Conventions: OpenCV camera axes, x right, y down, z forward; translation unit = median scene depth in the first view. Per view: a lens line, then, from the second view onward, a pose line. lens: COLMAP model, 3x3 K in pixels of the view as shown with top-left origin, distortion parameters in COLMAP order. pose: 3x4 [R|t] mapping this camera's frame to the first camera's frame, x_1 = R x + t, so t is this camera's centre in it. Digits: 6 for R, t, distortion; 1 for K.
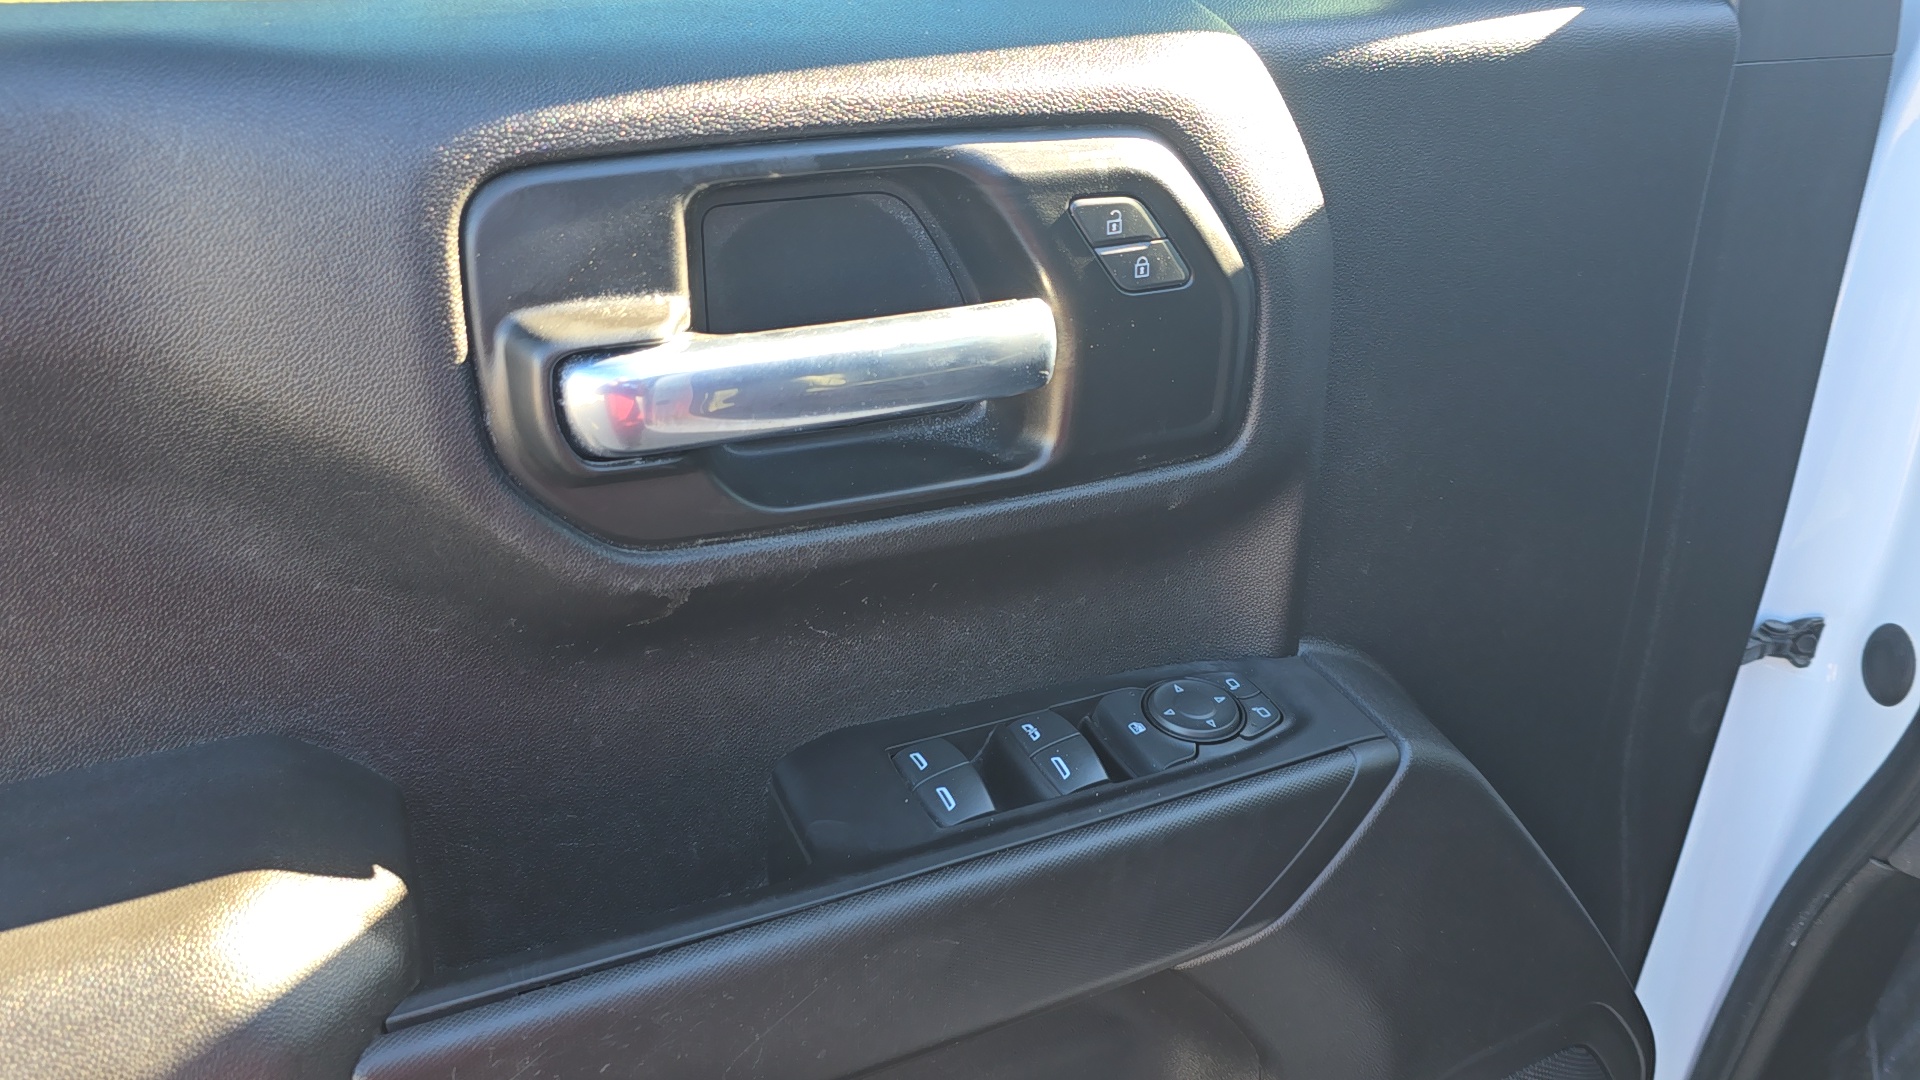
lens RADIAL K [[1682.7, 0, 947.6], [0, 1682.7, 546.2], [0, 0, 1]] dist [-0.003363, 0.001969]
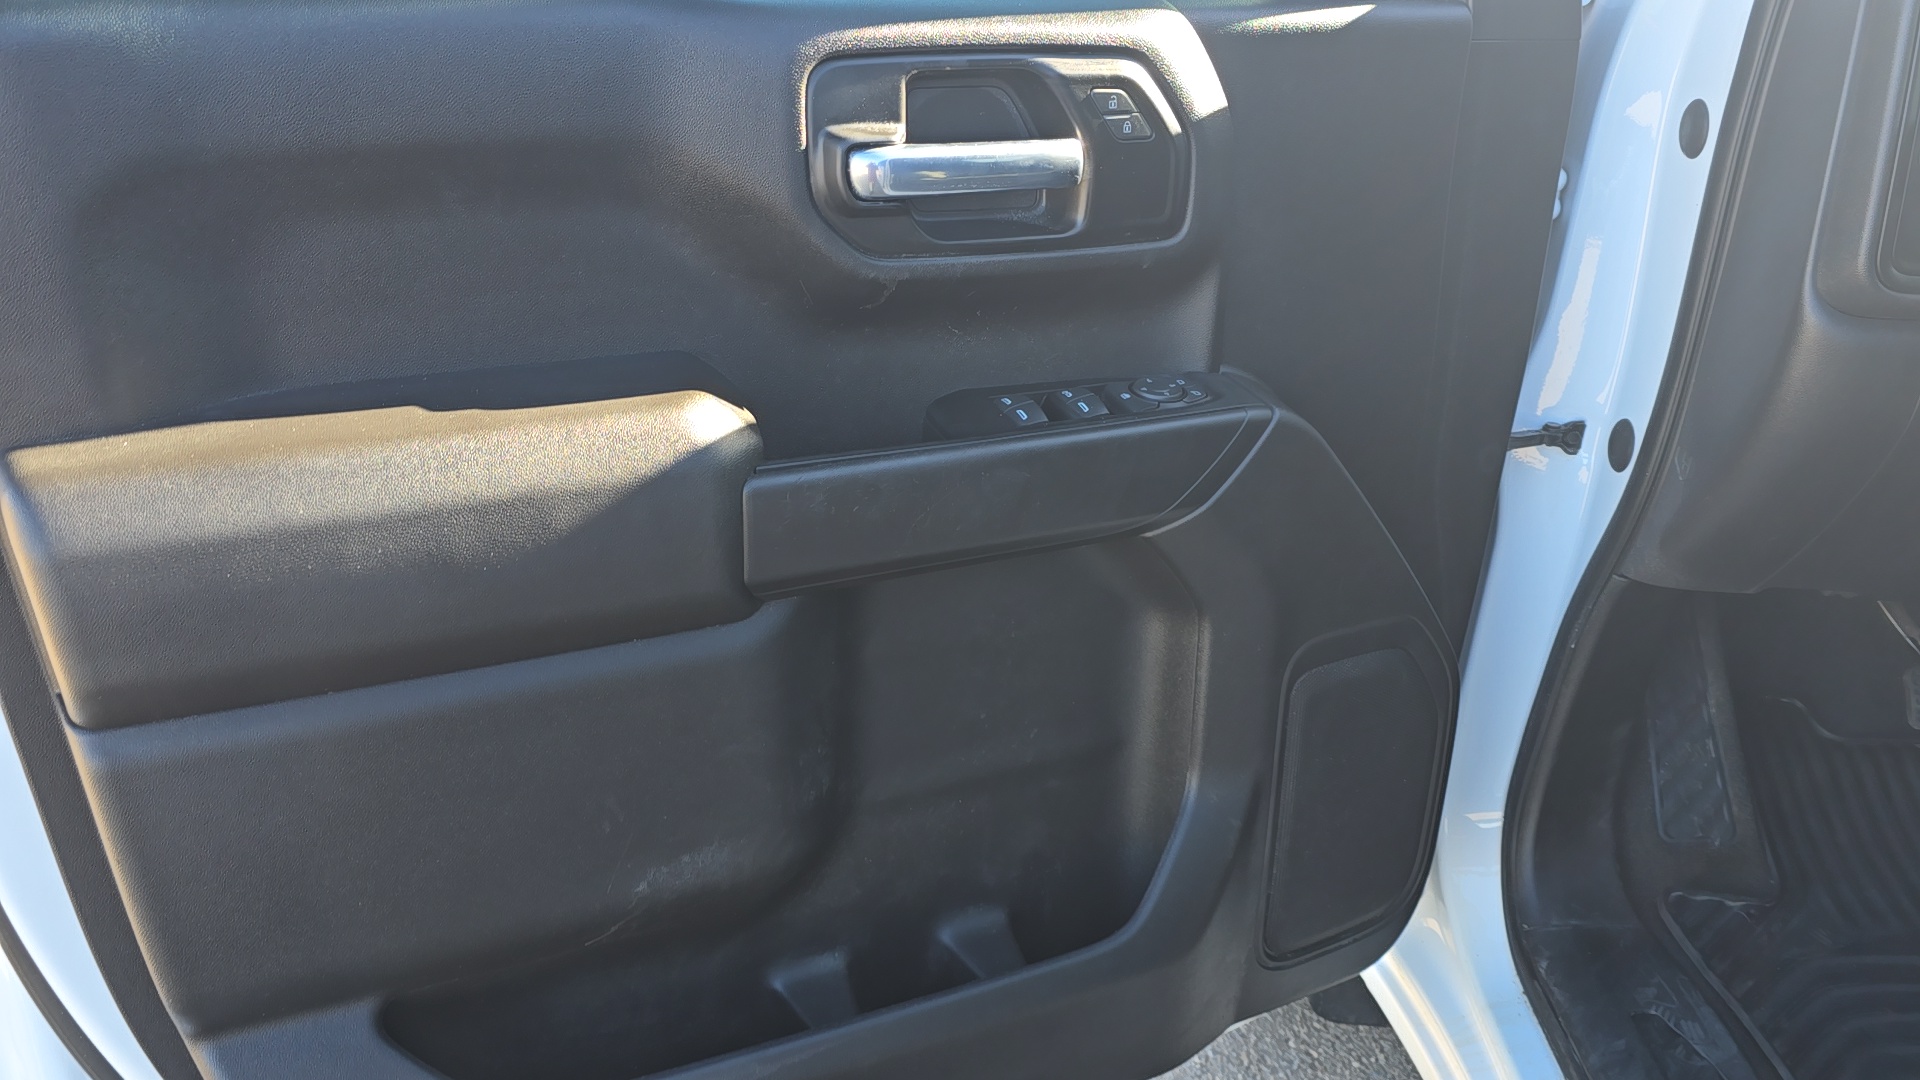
lens RADIAL K [[1682.7, 0, 947.6], [0, 1682.7, 546.2], [0, 0, 1]] dist [-0.003363, 0.001969]
pose [[0.999852, 0.011428, -0.012843, -0.063892], [-0.011993, 0.998922, -0.044836, 0.420384], [0.012317, 0.044984, 0.998912, -0.952733]]
